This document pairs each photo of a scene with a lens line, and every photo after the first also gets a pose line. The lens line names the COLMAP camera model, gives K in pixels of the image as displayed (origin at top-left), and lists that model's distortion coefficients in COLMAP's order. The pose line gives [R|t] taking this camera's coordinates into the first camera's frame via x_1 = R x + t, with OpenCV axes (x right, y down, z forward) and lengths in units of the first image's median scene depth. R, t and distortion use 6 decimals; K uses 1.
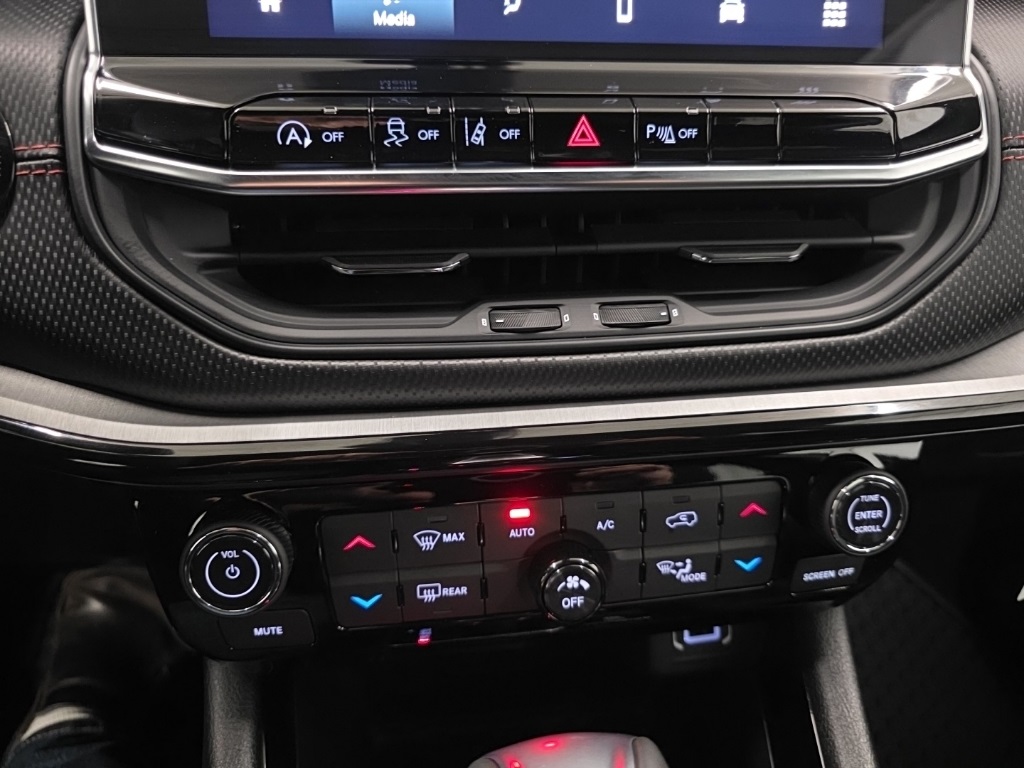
lens RADIAL K [[696.8, 0, 506.4], [0, 696.8, 381.5], [0, 0, 1]] dist [0.040253, -0.023423]
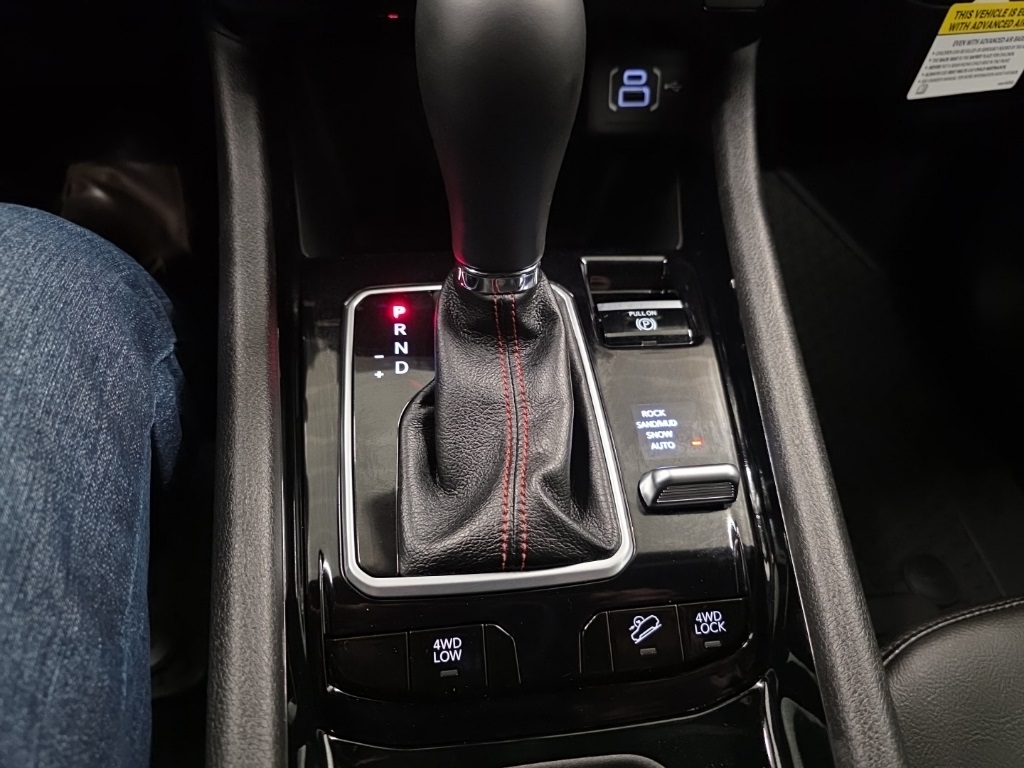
lens RADIAL K [[696.8, 0, 509.3], [0, 696.8, 375.8], [0, 0, 1]] dist [0.040253, -0.023423]
pose [[0.999006, 0.030462, 0.032537, 0.062873], [-0.038455, 0.958149, 0.283674, 0.668813], [-0.022534, -0.284643, 0.958369, -0.362373]]
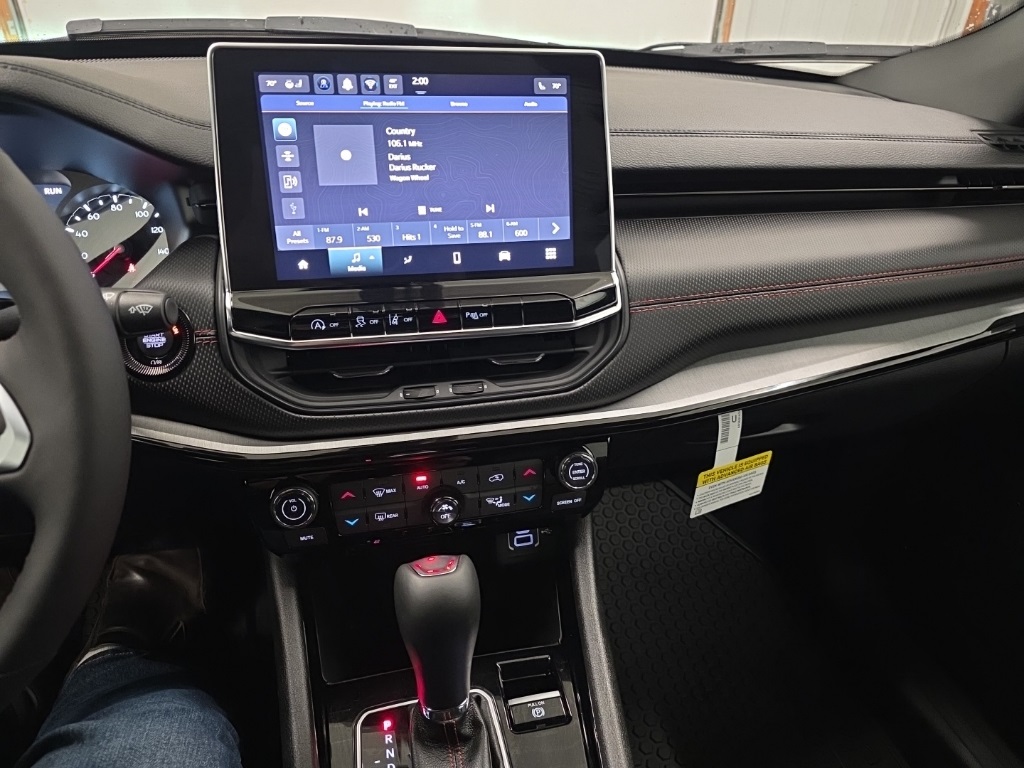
lens RADIAL K [[696.8, 0, 519.4], [0, 696.8, 384.5], [0, 0, 1]] dist [0.040253, -0.023423]
pose [[0.993662, -0.037021, 0.106141, 0.108737], [0.037339, 0.999302, -0.001014, -0.098911], [-0.106029, 0.004971, 0.994351, -1.275832]]
